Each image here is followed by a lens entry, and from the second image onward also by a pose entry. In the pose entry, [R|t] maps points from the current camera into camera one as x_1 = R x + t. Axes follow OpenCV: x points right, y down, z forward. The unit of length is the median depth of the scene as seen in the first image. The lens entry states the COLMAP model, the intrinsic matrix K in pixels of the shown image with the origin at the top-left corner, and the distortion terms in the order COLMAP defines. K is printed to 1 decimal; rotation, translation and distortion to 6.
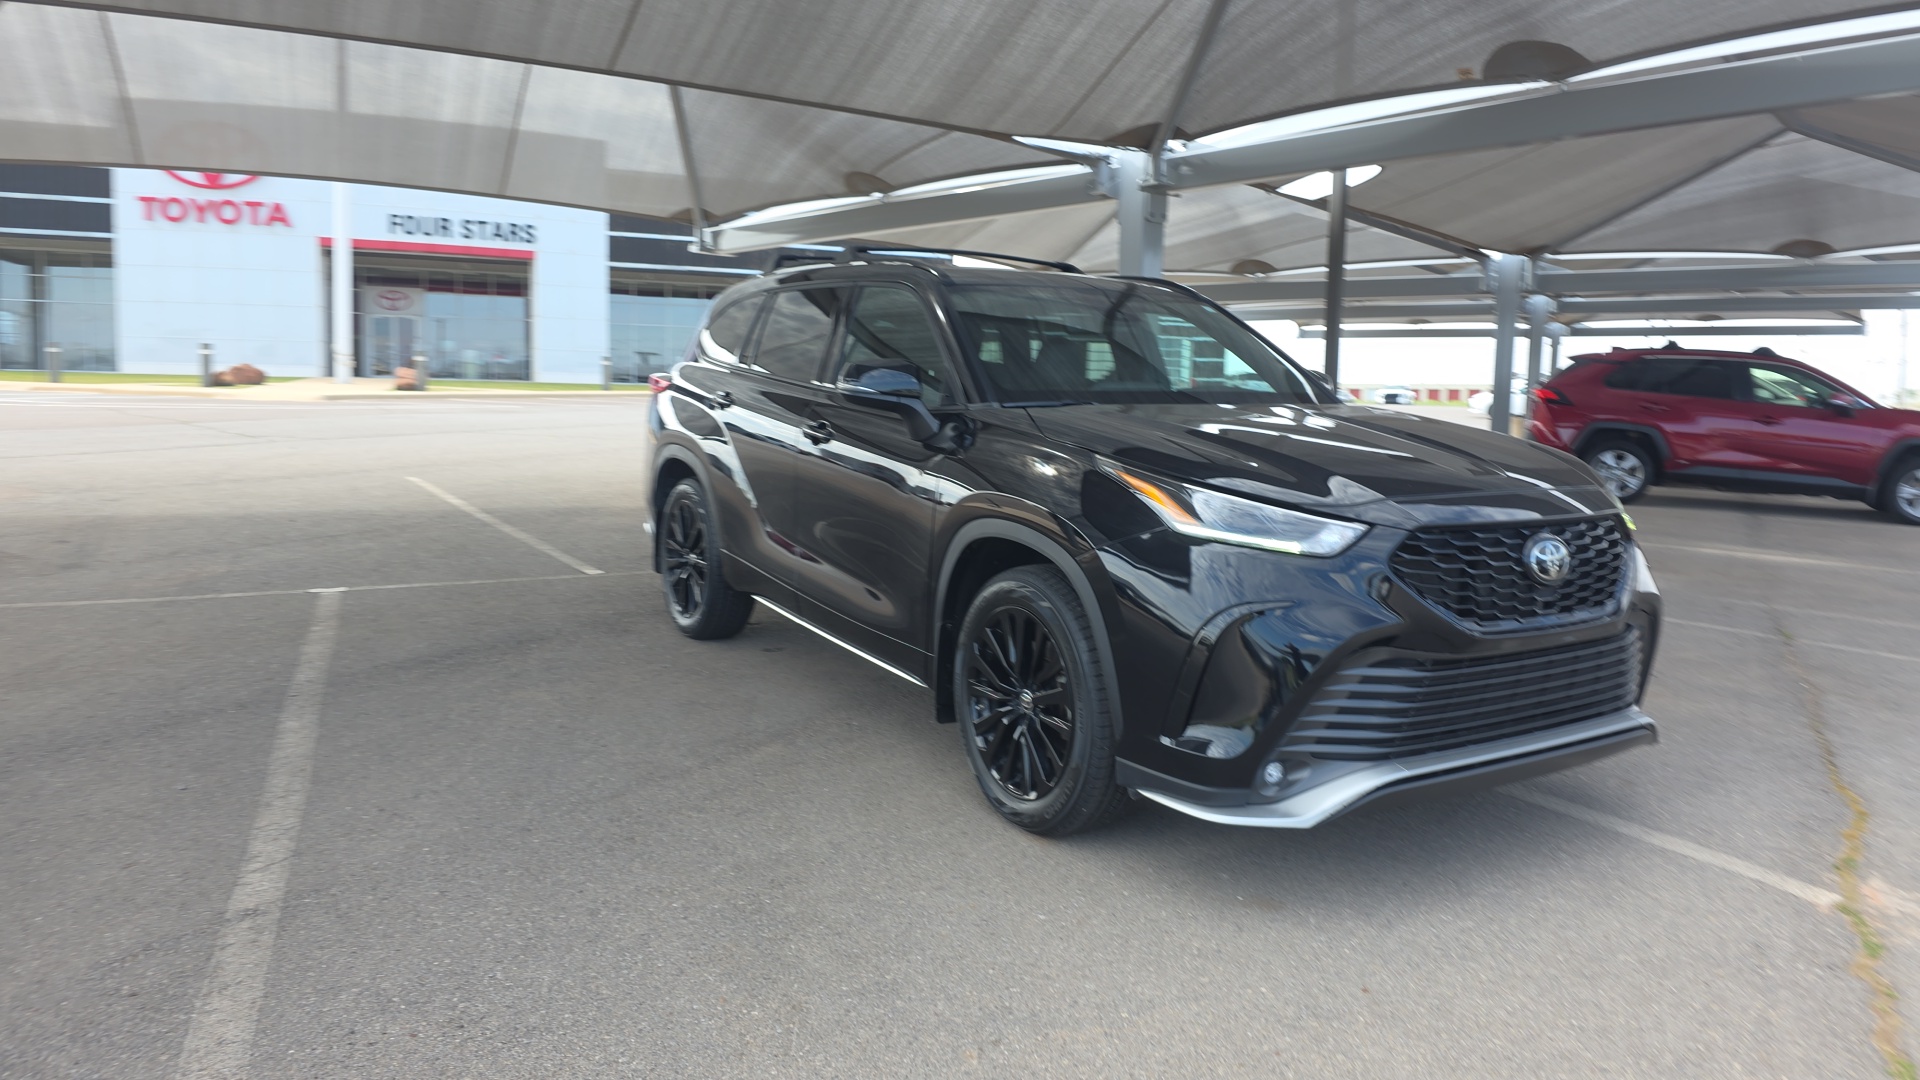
lens RADIAL K [[1327.4, 0, 1029.8], [0, 1327.4, 528.3], [0, 0, 1]] dist [0.052676, -0.044807]
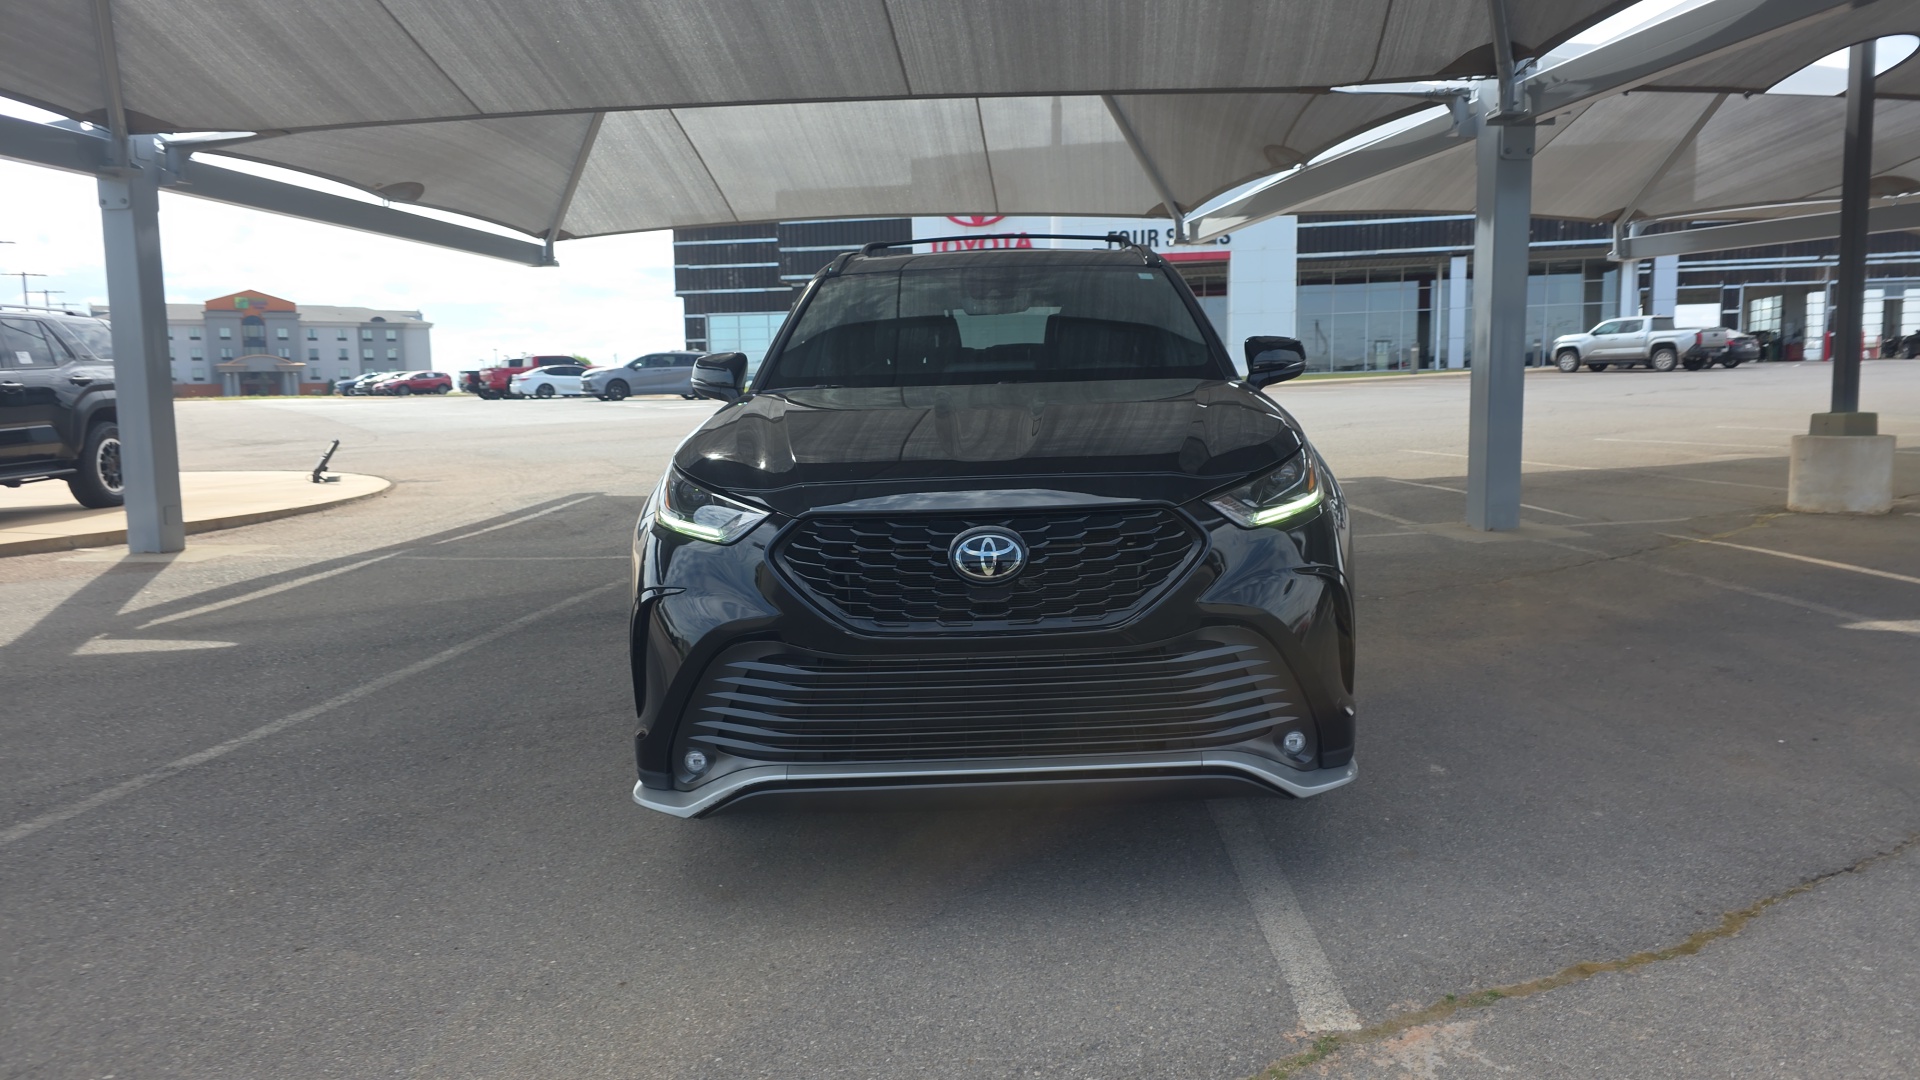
lens RADIAL K [[1327.4, 0, 1007.7], [0, 1327.4, 556.4], [0, 0, 1]] dist [0.052676, -0.044807]
pose [[0.821121, 0.033337, -0.569780, 0.462661], [-0.016264, 0.999254, 0.035027, -0.003520], [0.570523, -0.019494, 0.821050, 0.159782]]
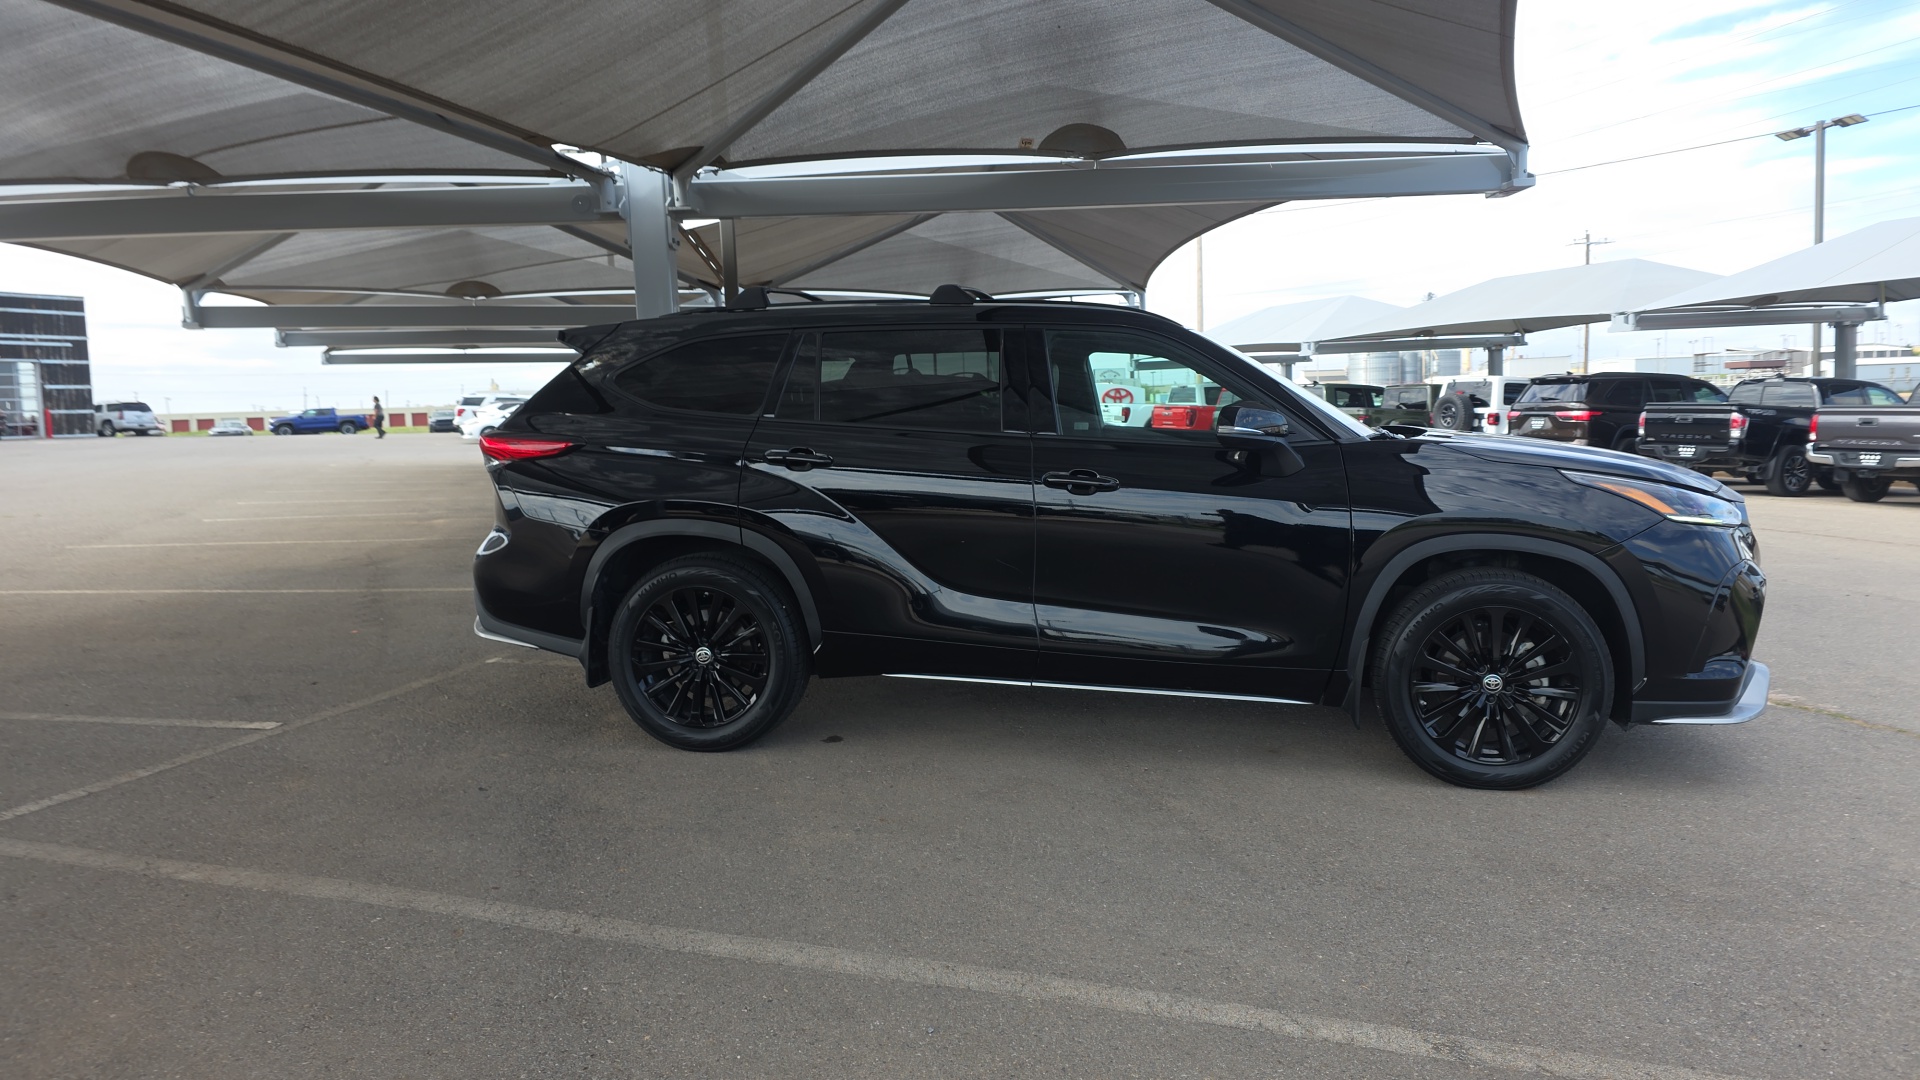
lens RADIAL K [[1327.4, 0, 971.1], [0, 1327.4, 559.0], [0, 0, 1]] dist [0.052676, -0.044807]
pose [[0.670085, -0.118526, 0.732760, -0.690957], [0.111972, 0.992013, 0.058066, -0.060910], [-0.733790, 0.043140, 0.678005, 0.301795]]
